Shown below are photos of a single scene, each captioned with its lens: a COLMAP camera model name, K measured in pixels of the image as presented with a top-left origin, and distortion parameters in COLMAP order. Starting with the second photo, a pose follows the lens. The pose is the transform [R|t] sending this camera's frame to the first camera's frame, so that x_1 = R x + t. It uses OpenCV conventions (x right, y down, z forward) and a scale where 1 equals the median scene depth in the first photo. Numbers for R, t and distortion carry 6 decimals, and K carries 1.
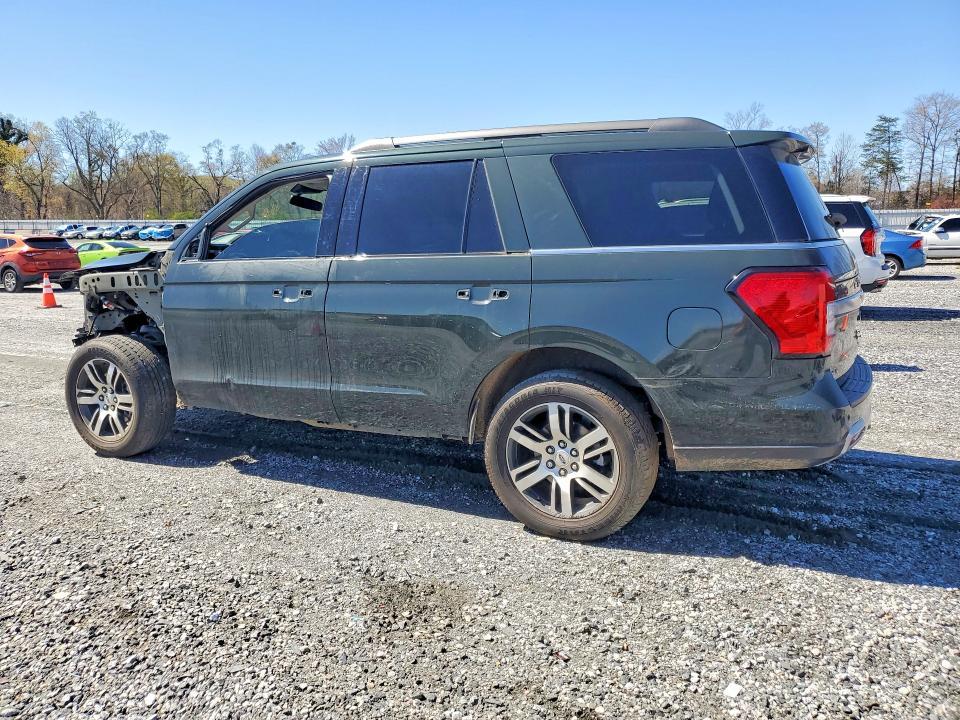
lens RADIAL K [[727.9, 0, 478.2], [0, 727.9, 361.2], [0, 0, 1]] dist [0.032231, 0.002415]
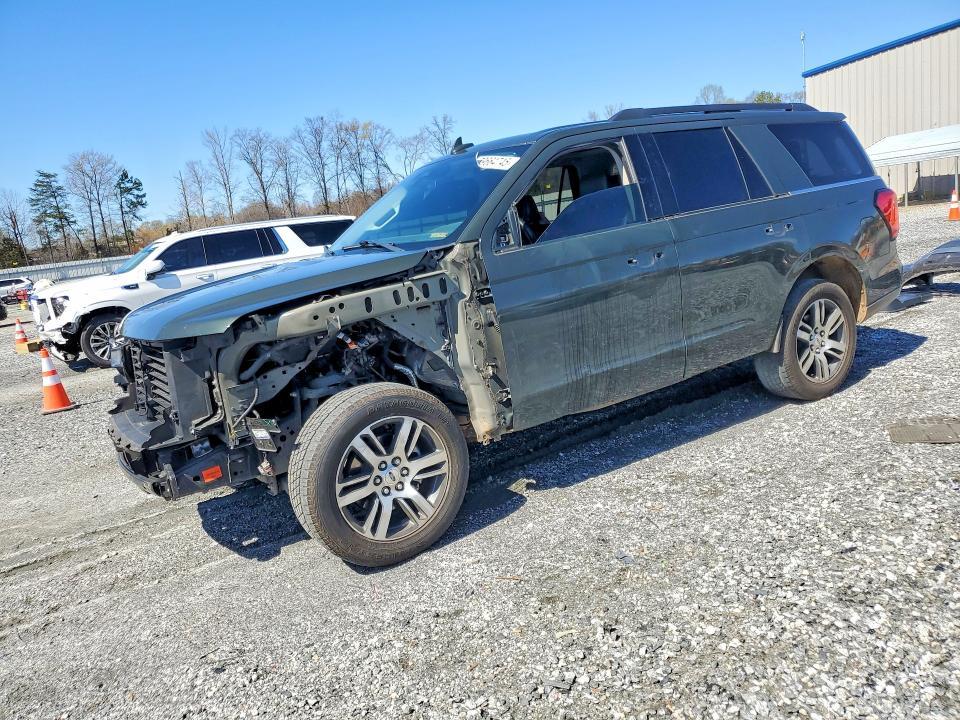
lens RADIAL K [[727.9, 0, 449.0], [0, 727.9, 375.4], [0, 0, 1]] dist [0.032231, 0.002415]
pose [[0.525723, -0.224957, 0.820371, -1.035714], [0.270290, 0.958596, 0.089649, -0.086328], [-0.806572, 0.174608, 0.564760, 0.576557]]
